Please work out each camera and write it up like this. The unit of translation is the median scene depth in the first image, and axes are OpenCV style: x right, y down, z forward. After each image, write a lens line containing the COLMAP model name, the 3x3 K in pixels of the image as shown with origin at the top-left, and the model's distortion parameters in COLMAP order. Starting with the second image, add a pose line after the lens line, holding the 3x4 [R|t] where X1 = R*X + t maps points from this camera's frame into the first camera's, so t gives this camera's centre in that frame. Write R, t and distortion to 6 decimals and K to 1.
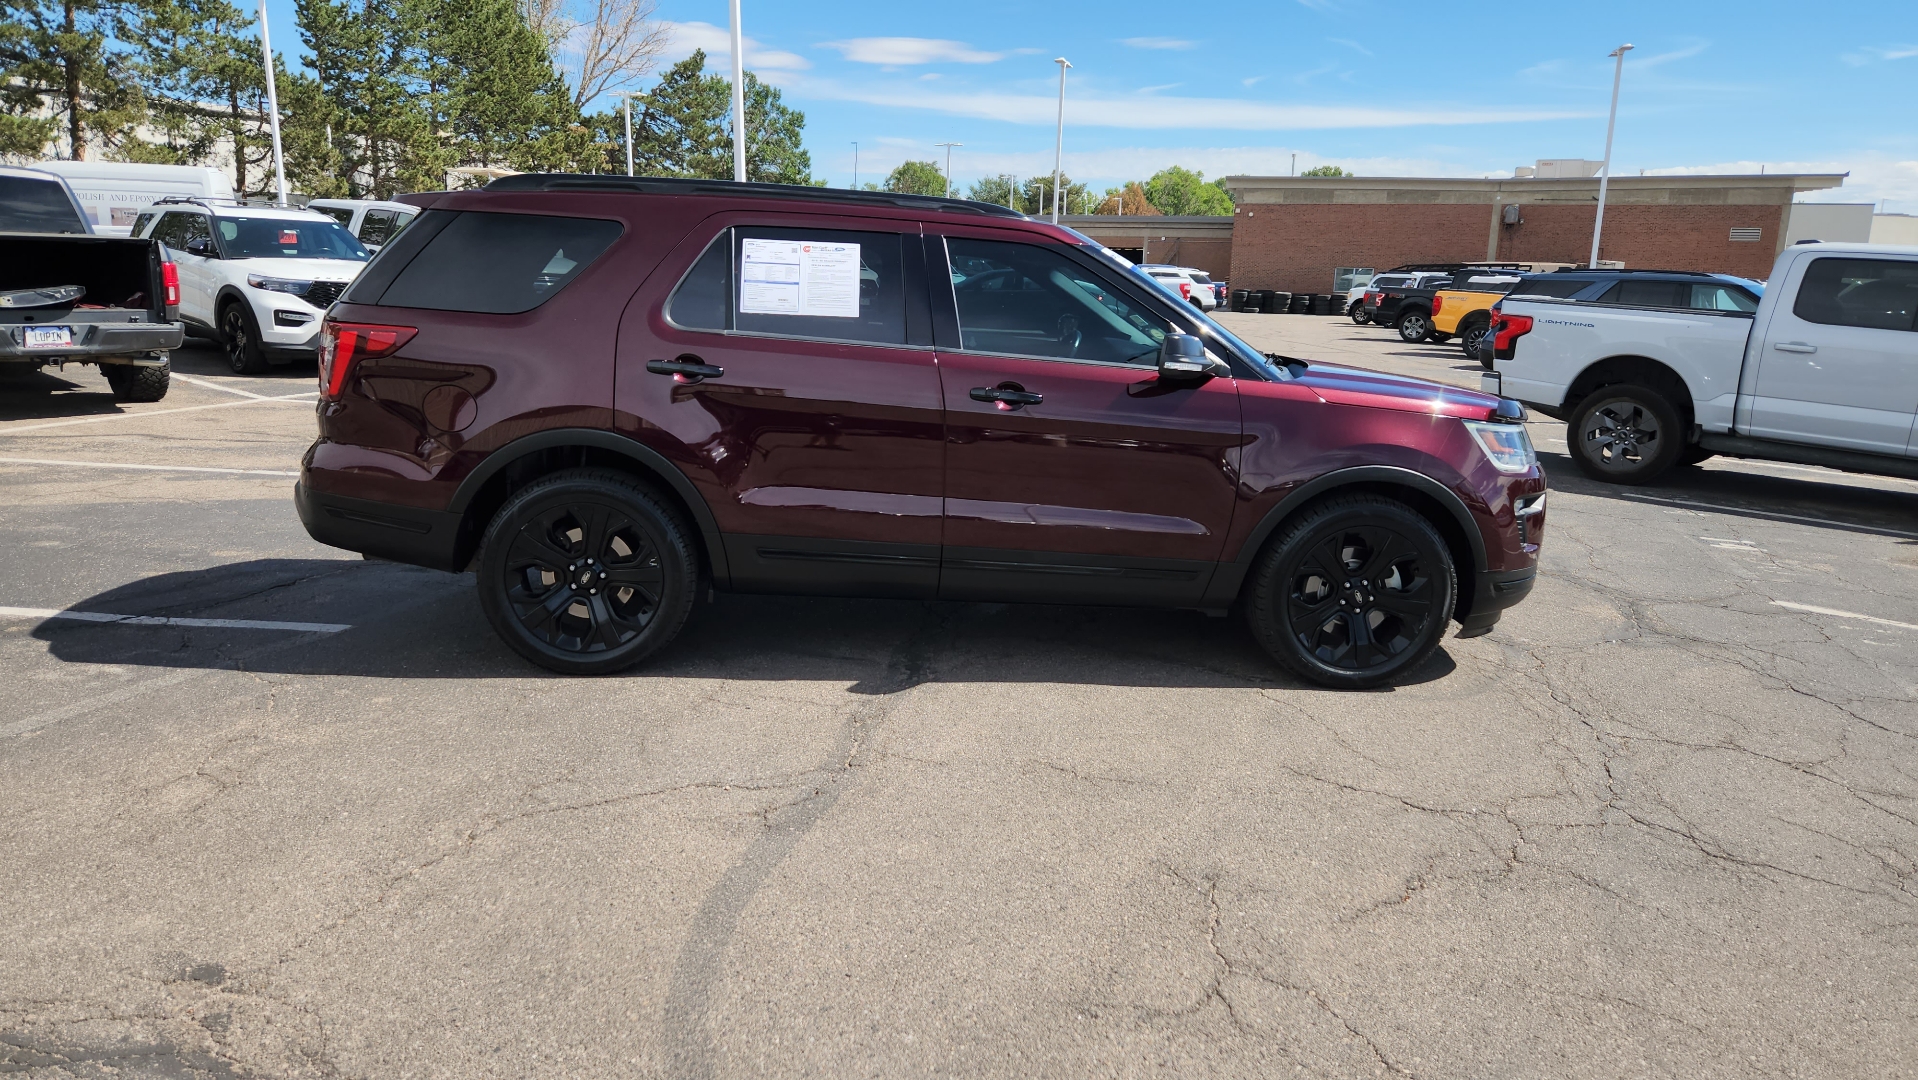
lens RADIAL K [[1287.5, 0, 929.9], [0, 1287.5, 529.3], [0, 0, 1]] dist [0.070897, -0.054483]
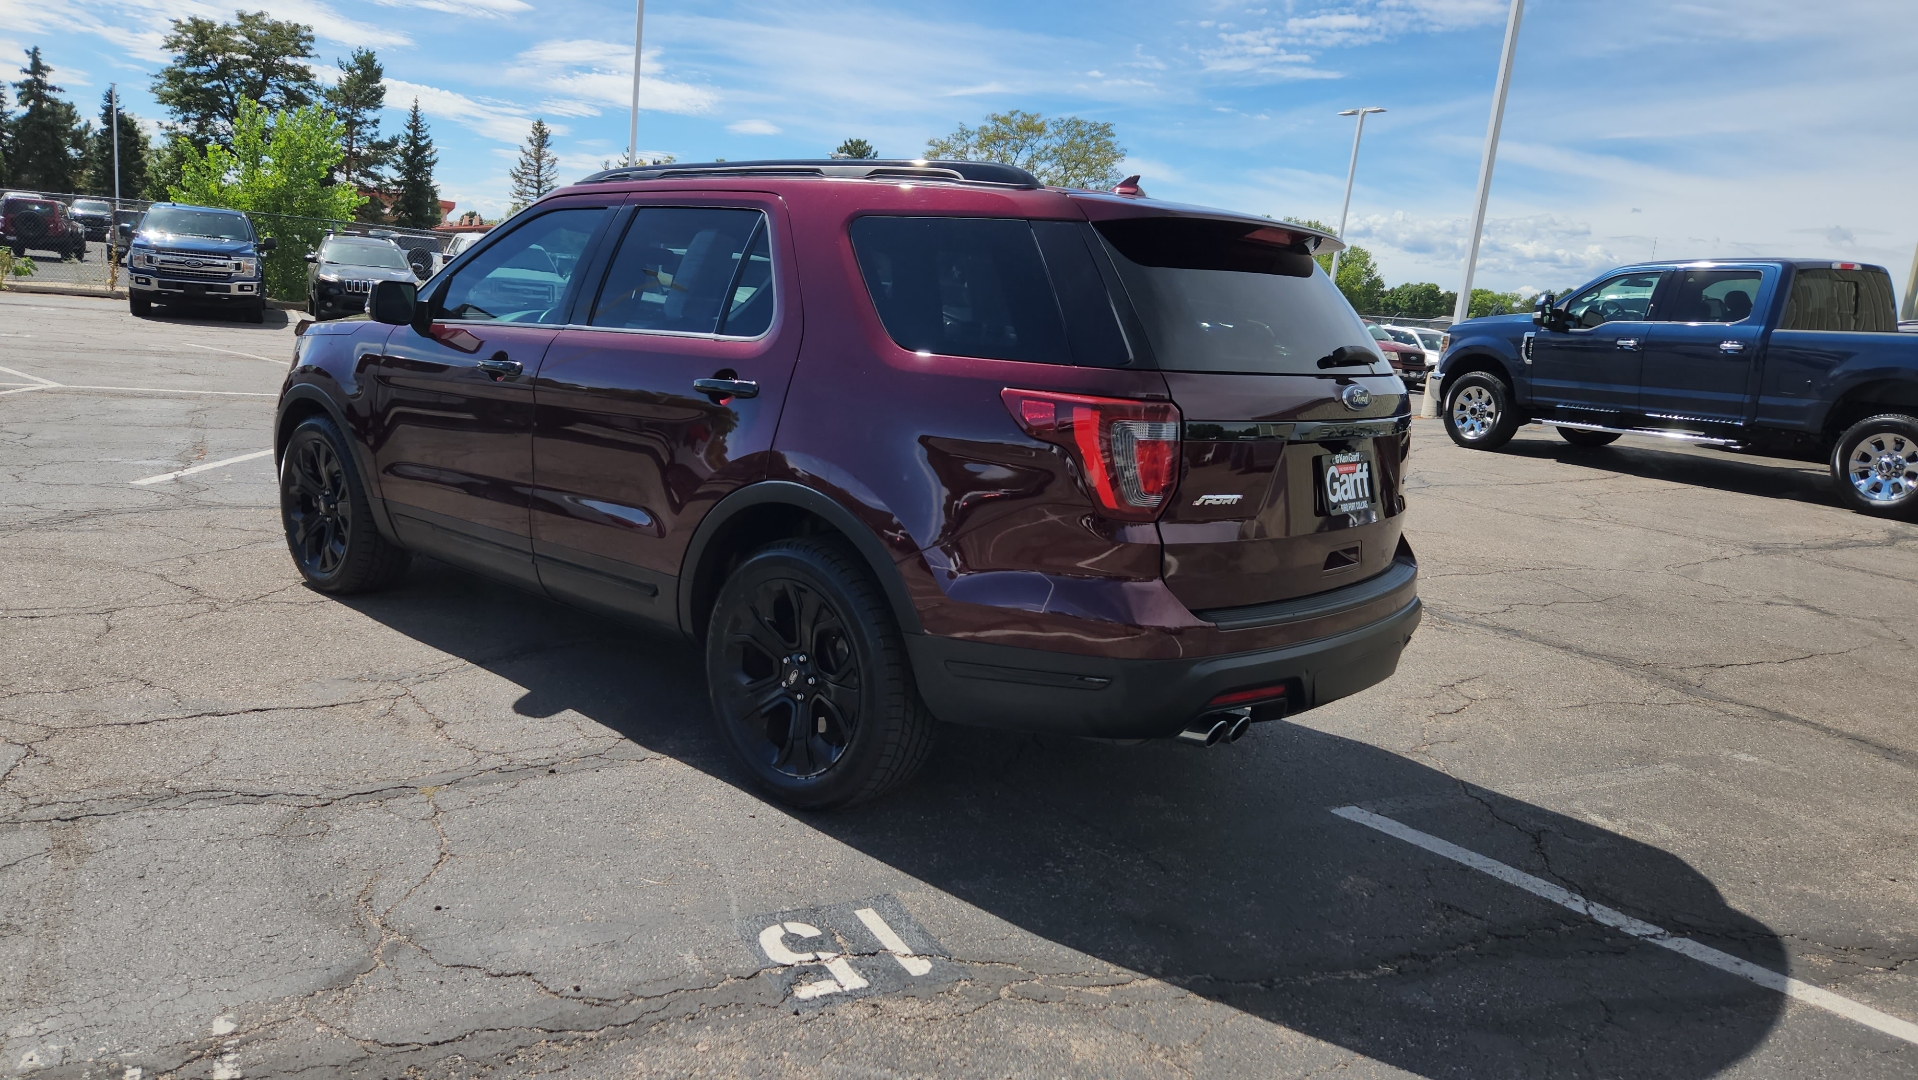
lens RADIAL K [[1287.5, 0, 926.5], [0, 1287.5, 531.0], [0, 0, 1]] dist [0.070897, -0.054483]
pose [[-0.689309, -0.223892, 0.689004, -0.757485], [0.031162, 0.941005, 0.336955, -0.333227], [-0.723797, 0.253736, -0.641666, 1.598197]]
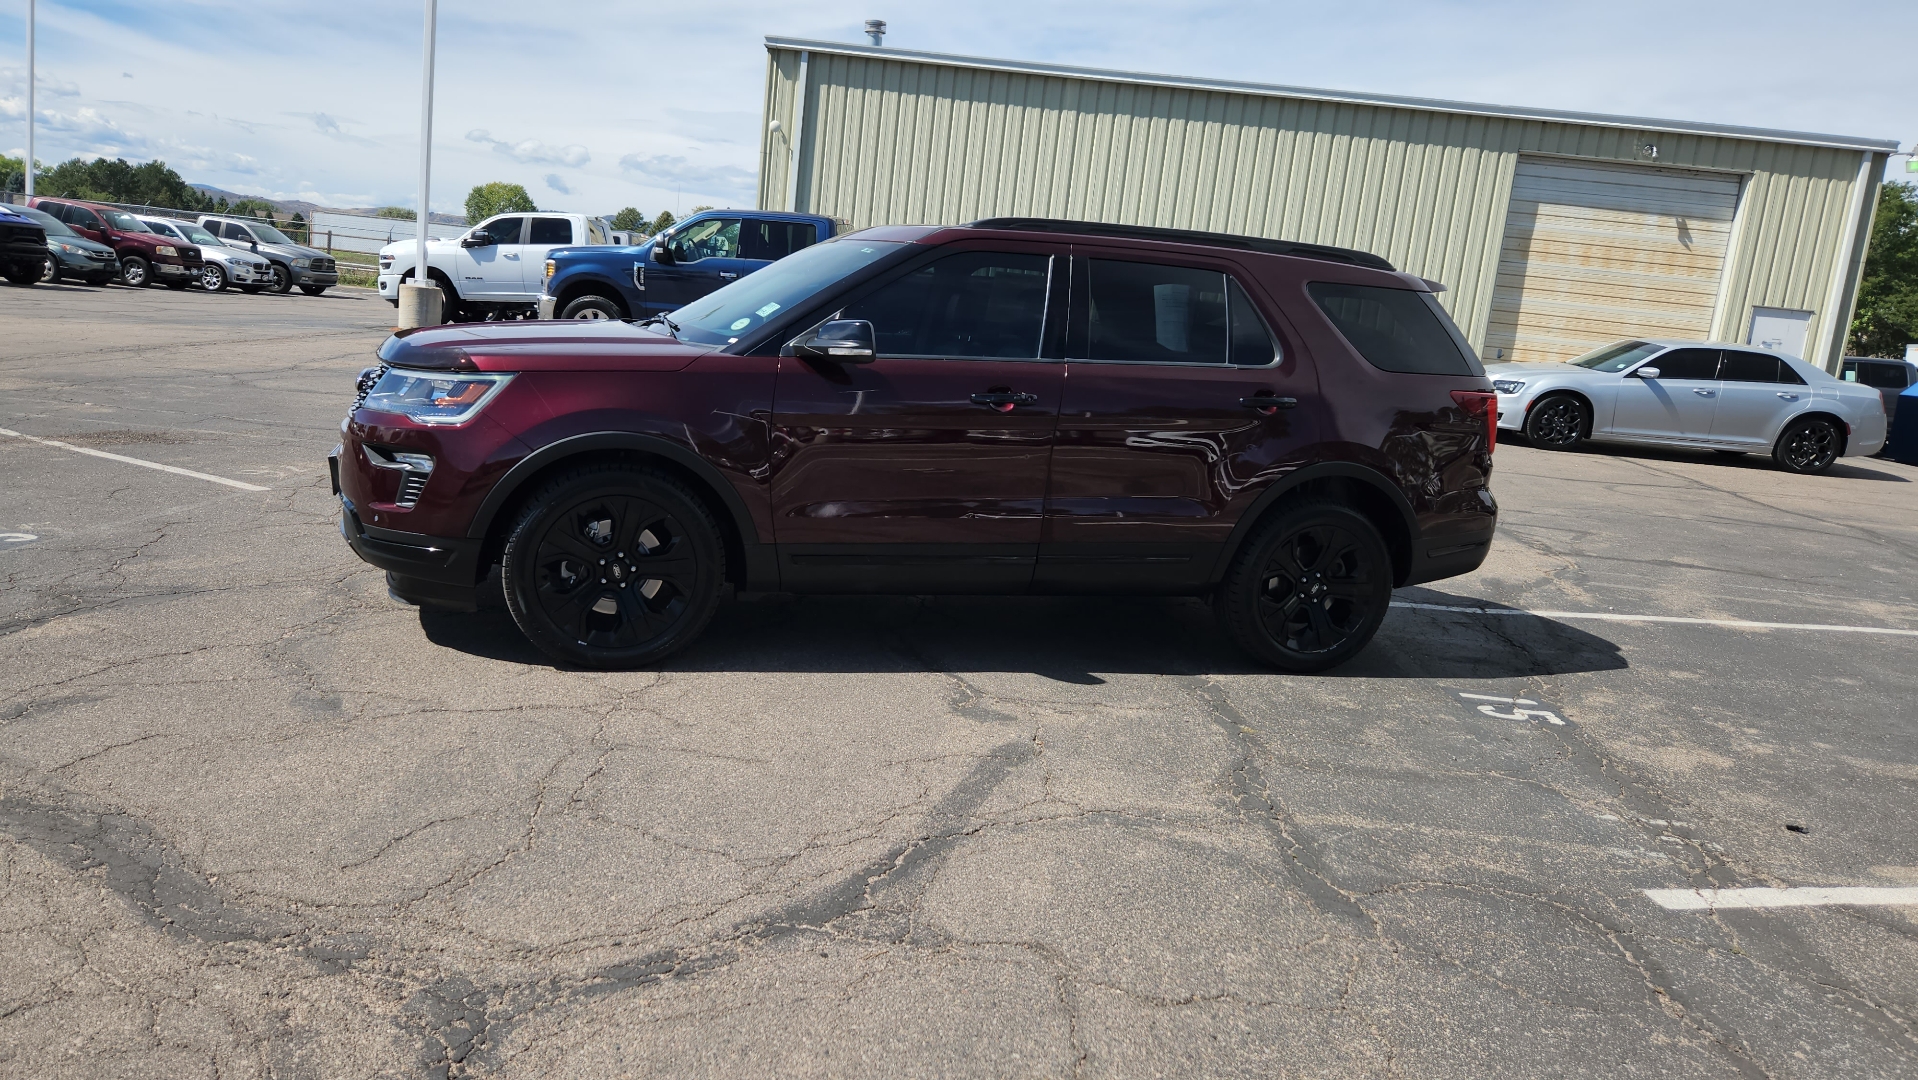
lens RADIAL K [[1284.5, 0, 935.8], [0, 1284.5, 514.8], [0, 0, 1]] dist [0.071183, -0.055856]
pose [[-0.966687, -0.093648, -0.238216, 0.279588], [-0.172153, 0.926597, 0.334337, -0.382902], [0.189420, 0.364208, -0.911851, 2.095064]]
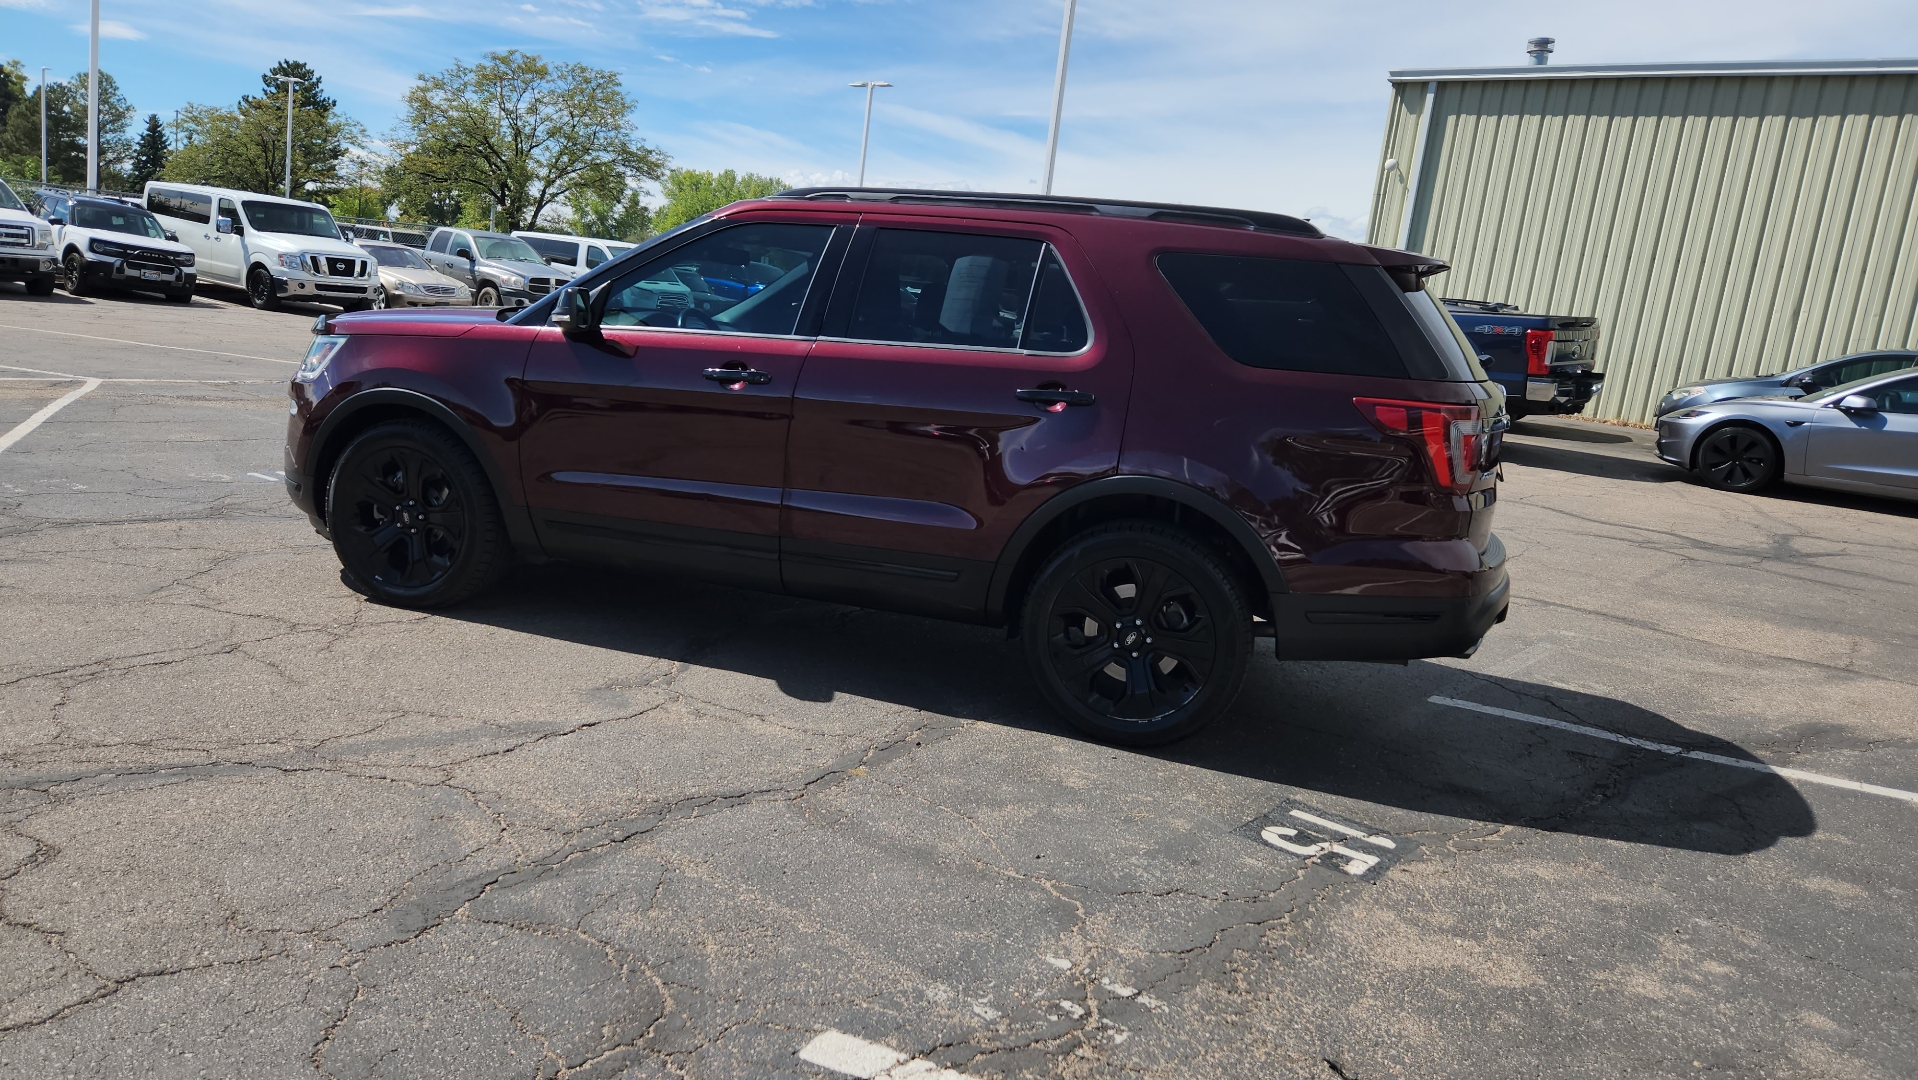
lens RADIAL K [[1284.5, 0, 934.3], [0, 1284.5, 517.8], [0, 0, 1]] dist [0.071183, -0.055856]
pose [[-0.916364, -0.190907, 0.351898, -0.418707], [-0.056971, 0.932220, 0.357380, -0.387625], [-0.396272, 0.307442, -0.865129, 1.957374]]
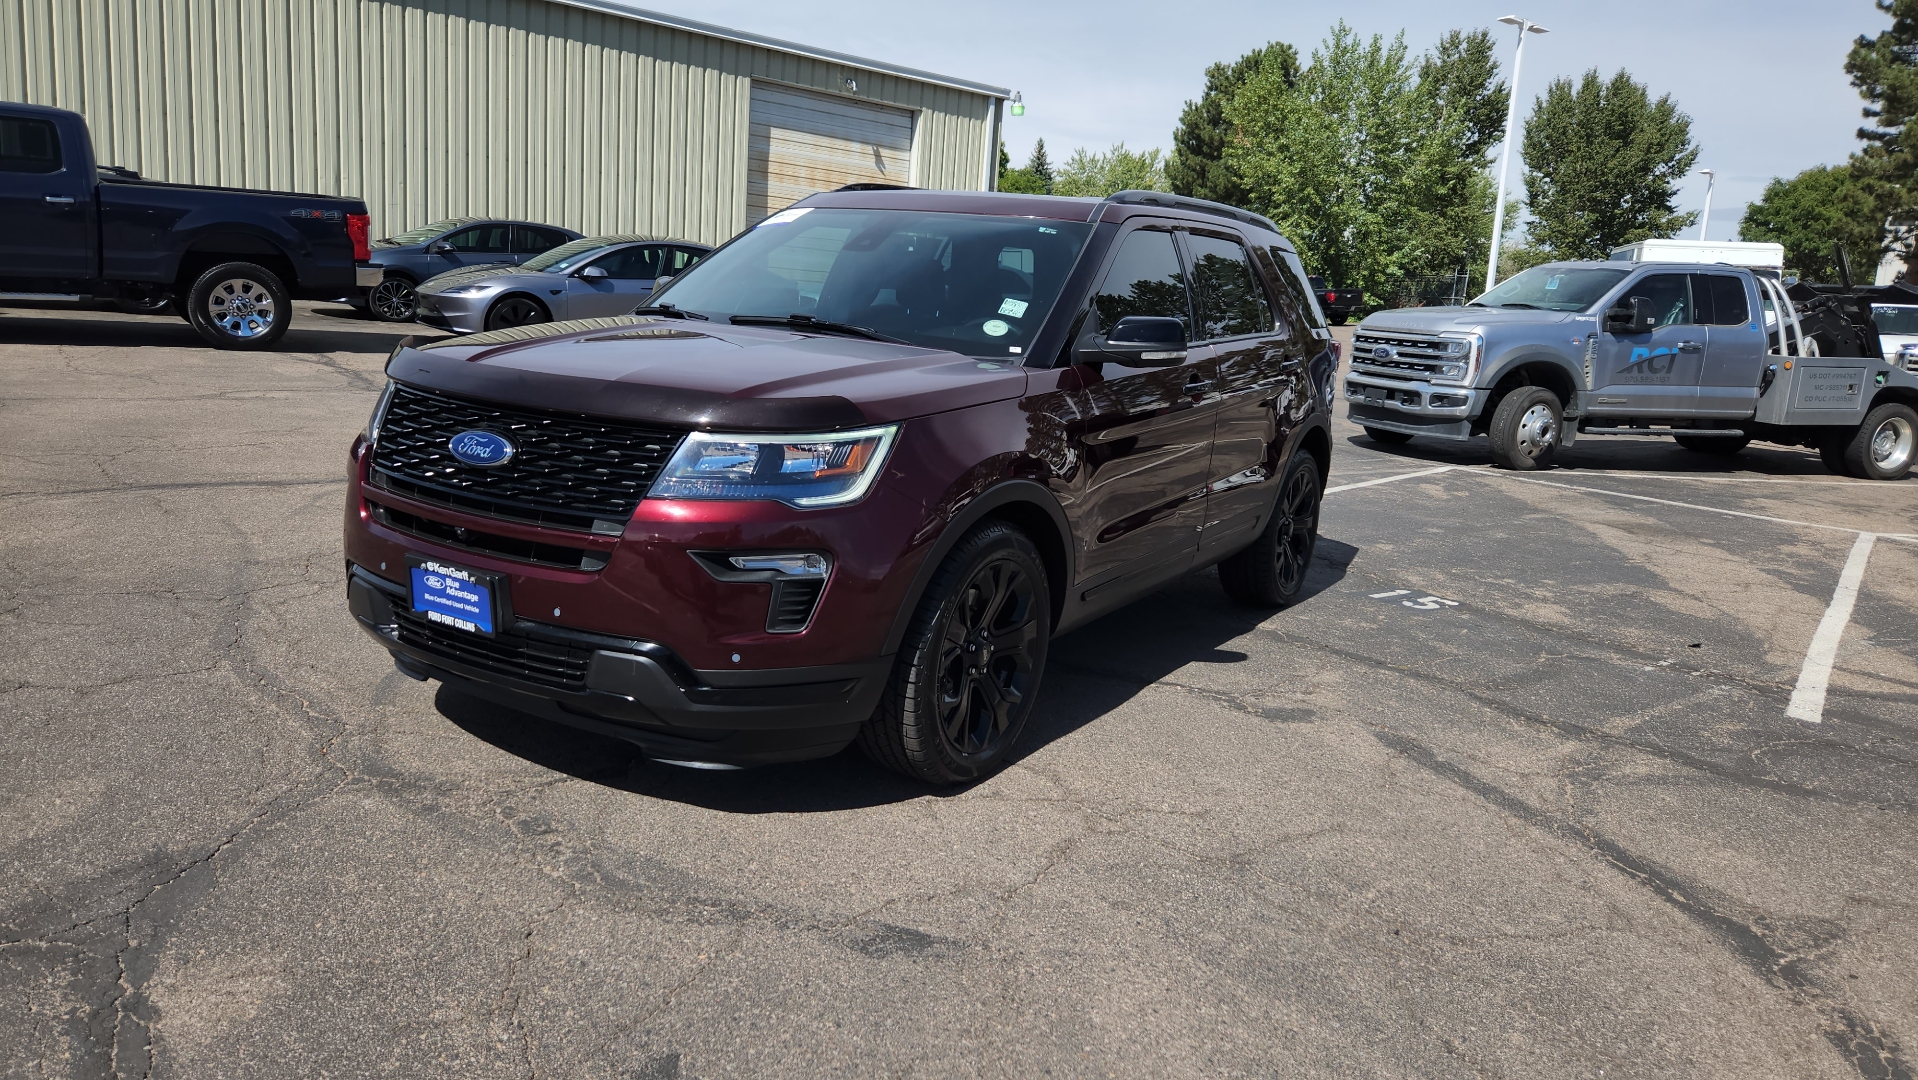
lens RADIAL K [[1278.9, 0, 953.7], [0, 1278.9, 521.7], [0, 0, 1]] dist [0.062738, -0.046299]
pose [[-0.583656, 0.066315, -0.809289, 0.831769], [-0.246938, 0.934959, 0.254702, -0.257913], [0.773542, 0.348502, -0.529319, 1.602887]]
